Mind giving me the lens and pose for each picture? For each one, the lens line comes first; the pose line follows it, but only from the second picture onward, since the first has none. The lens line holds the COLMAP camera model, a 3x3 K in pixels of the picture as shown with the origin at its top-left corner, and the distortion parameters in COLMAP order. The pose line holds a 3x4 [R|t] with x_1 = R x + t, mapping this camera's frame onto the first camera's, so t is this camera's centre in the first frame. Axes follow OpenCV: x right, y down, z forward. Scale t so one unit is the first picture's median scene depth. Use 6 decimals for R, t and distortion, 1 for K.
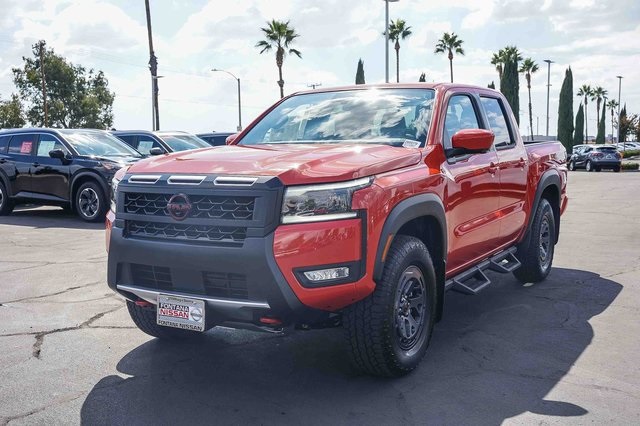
lens RADIAL K [[703.0, 0, 320.0], [0, 703.0, 213.0], [0, 0, 1]] dist [0.023481, 0.041118]
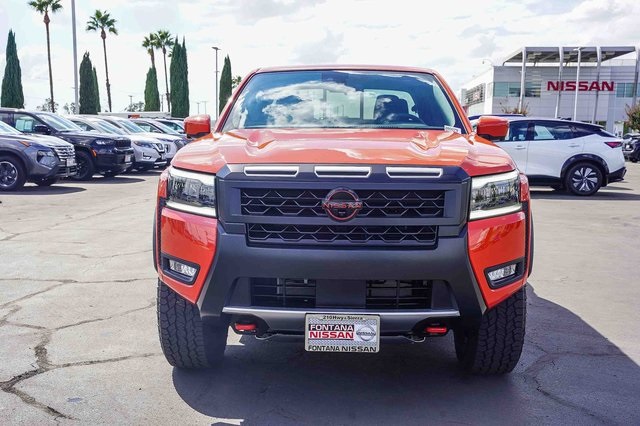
lens RADIAL K [[703.0, 0, 320.0], [0, 703.0, 213.0], [0, 0, 1]] dist [0.023481, 0.041118]
pose [[0.885323, -0.038858, 0.463351, -0.585417], [0.028161, 0.999154, 0.029985, -0.023802], [-0.464124, -0.013498, 0.885668, 0.279615]]
